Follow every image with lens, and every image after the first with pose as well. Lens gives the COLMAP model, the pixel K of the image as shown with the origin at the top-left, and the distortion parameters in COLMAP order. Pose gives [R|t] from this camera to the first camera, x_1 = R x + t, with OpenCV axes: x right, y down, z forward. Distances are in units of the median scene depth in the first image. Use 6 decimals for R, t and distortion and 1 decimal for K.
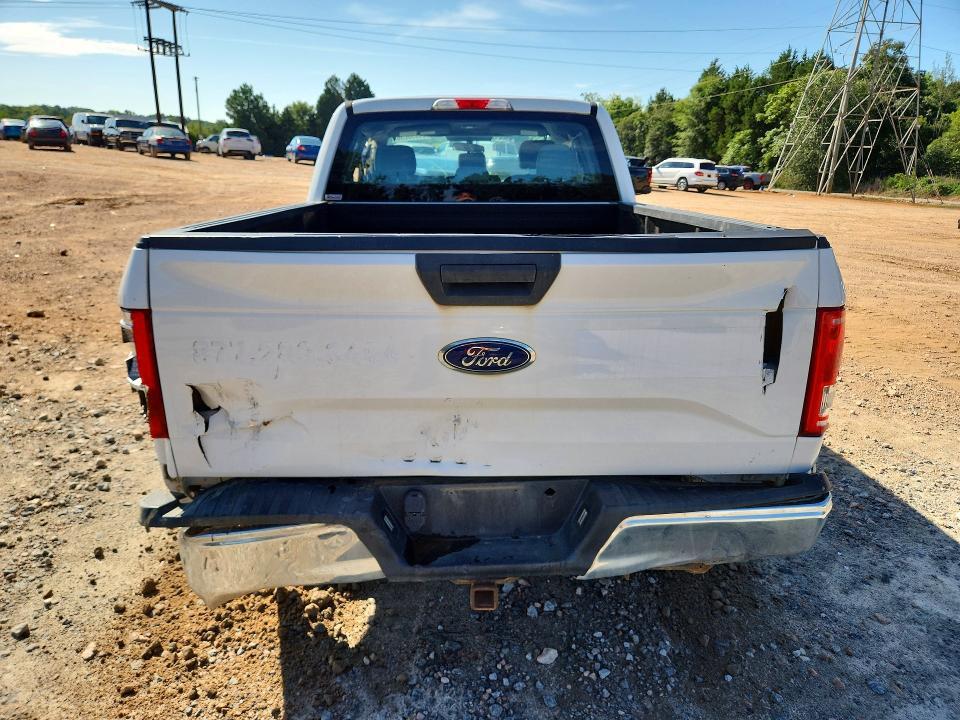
lens RADIAL K [[755.8, 0, 473.6], [0, 755.8, 340.0], [0, 0, 1]] dist [0.006952, 0.002513]
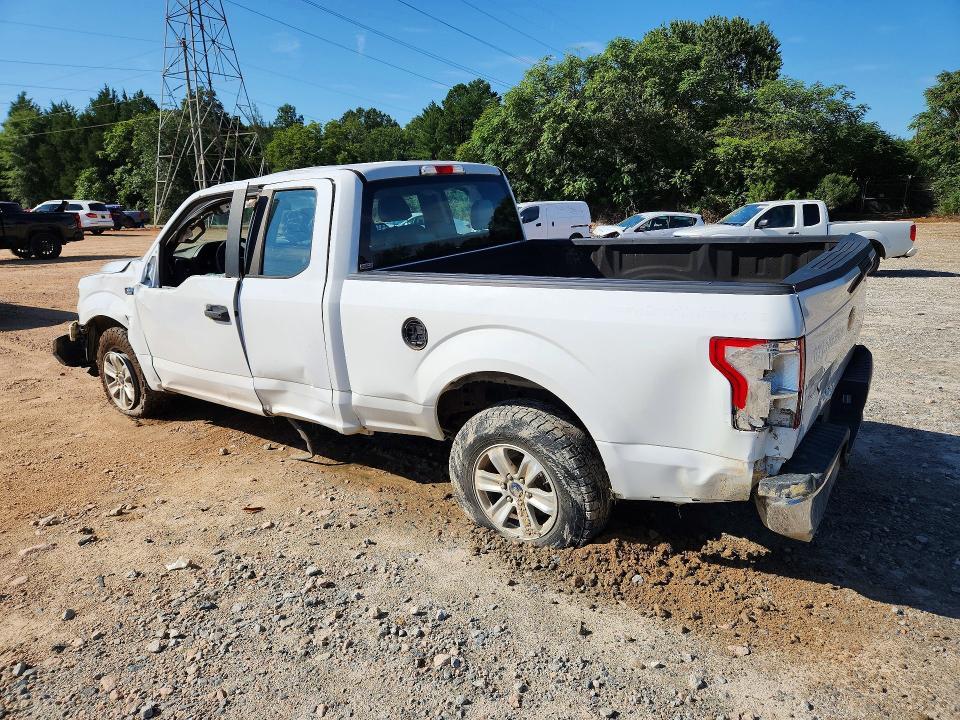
lens RADIAL K [[755.8, 0, 473.6], [0, 755.8, 340.0], [0, 0, 1]] dist [0.006952, 0.002513]
pose [[0.509240, -0.211748, 0.834169, -0.263733], [0.239401, 0.965857, 0.099027, -0.044888], [-0.826657, 0.149273, 0.542545, 0.104195]]
